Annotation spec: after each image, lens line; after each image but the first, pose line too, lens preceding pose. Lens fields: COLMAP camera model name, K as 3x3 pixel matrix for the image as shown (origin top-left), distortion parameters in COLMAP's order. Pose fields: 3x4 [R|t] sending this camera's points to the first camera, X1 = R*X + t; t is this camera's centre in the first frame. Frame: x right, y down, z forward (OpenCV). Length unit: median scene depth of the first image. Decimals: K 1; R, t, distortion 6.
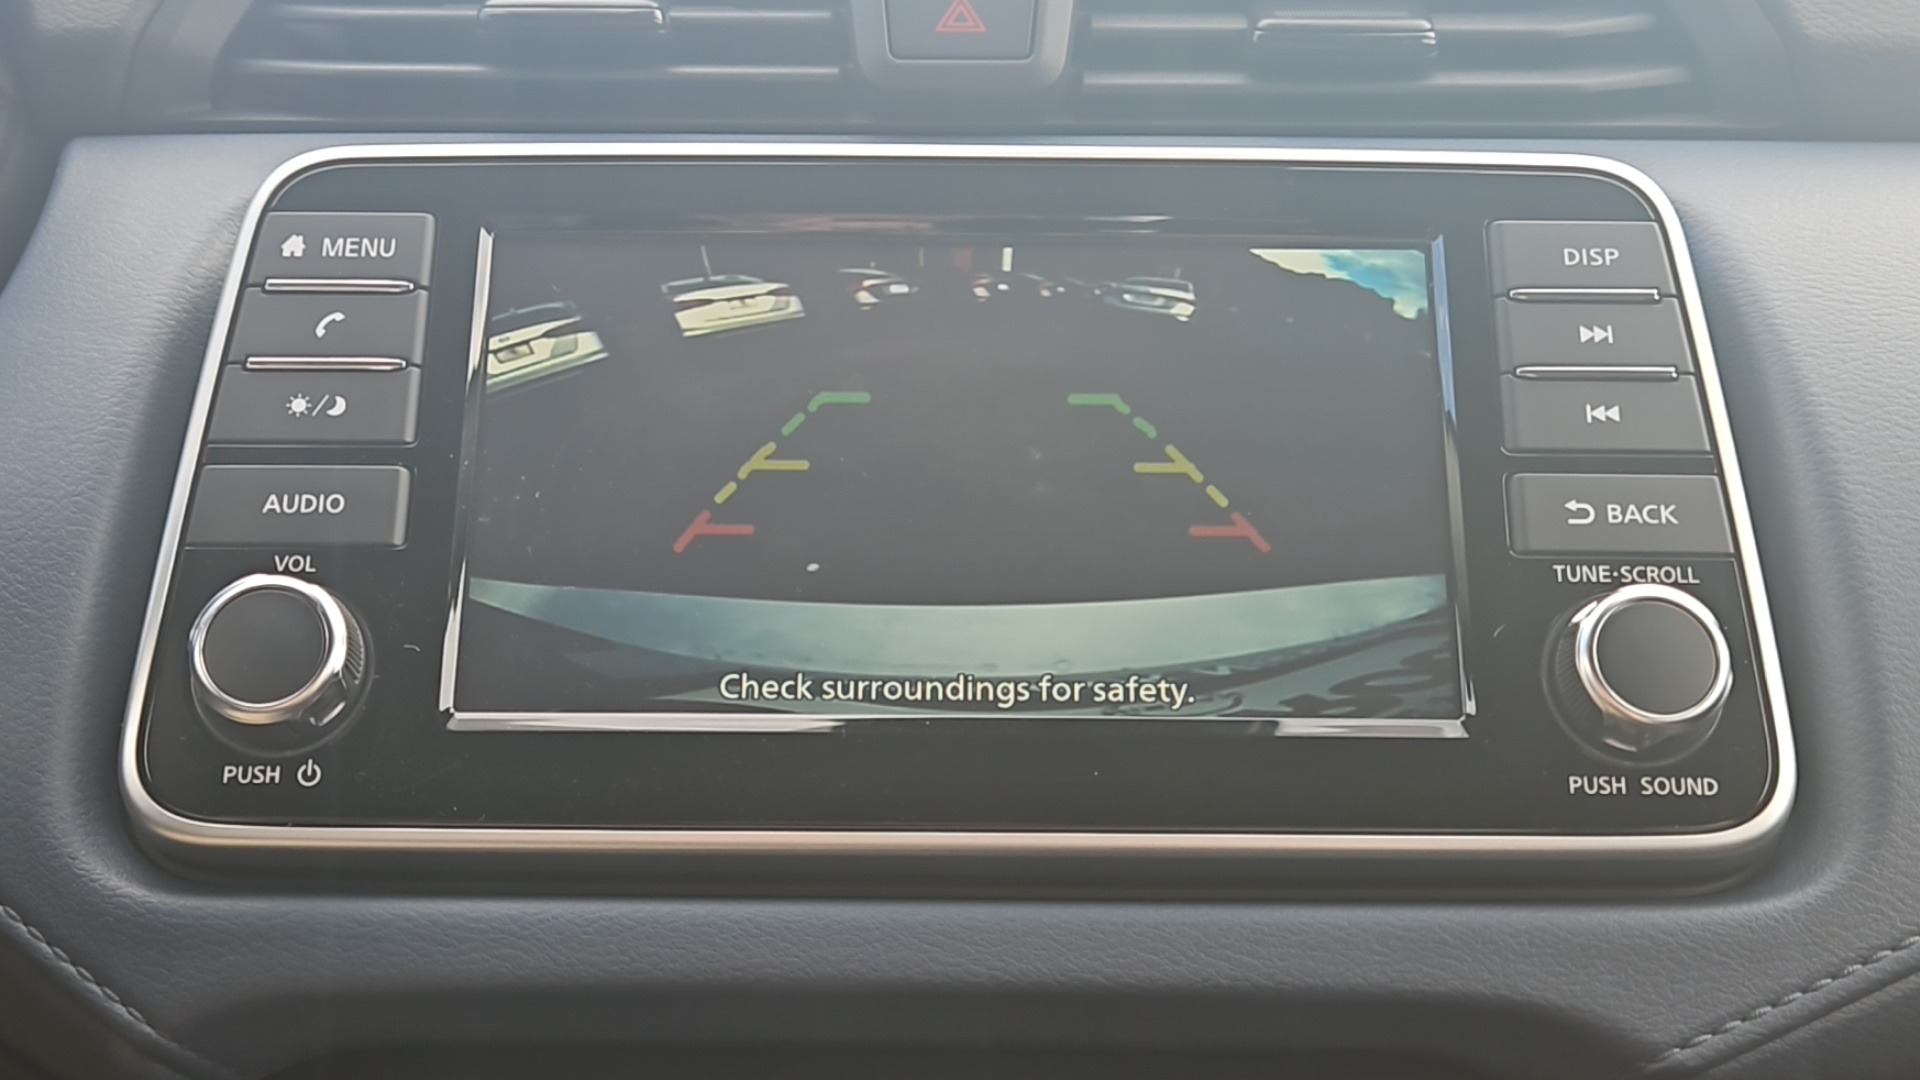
lens RADIAL K [[2355.2, 0, 968.7], [0, 2355.2, 527.3], [0, 0, 1]] dist [0.047568, 0.000000]
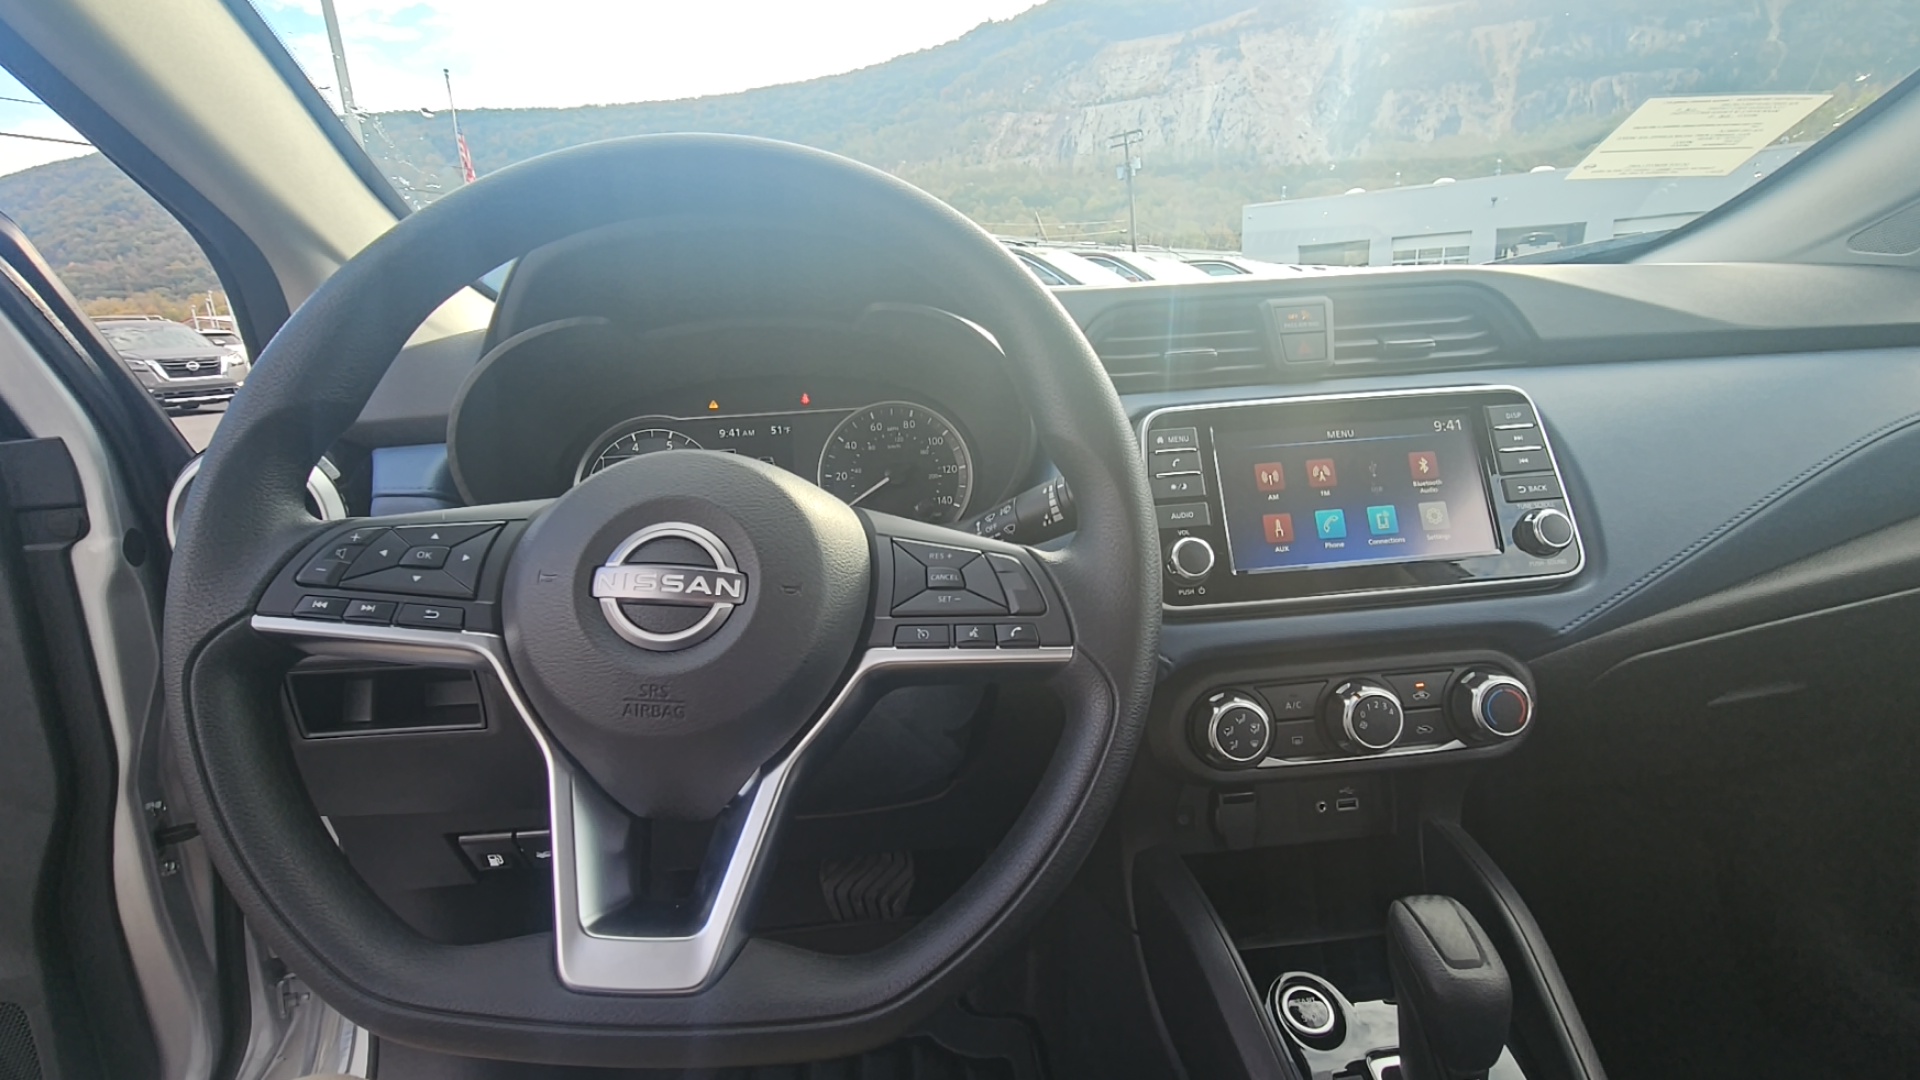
lens RADIAL K [[861.4, 0, 961.5], [0, 861.4, 531.2], [0, 0, 1]] dist [0.007375, -0.006129]
pose [[0.994424, -0.082851, 0.065237, -0.718032], [0.072906, 0.987130, 0.142331, -0.201316], [-0.076189, -0.136781, 0.987667, -0.277761]]
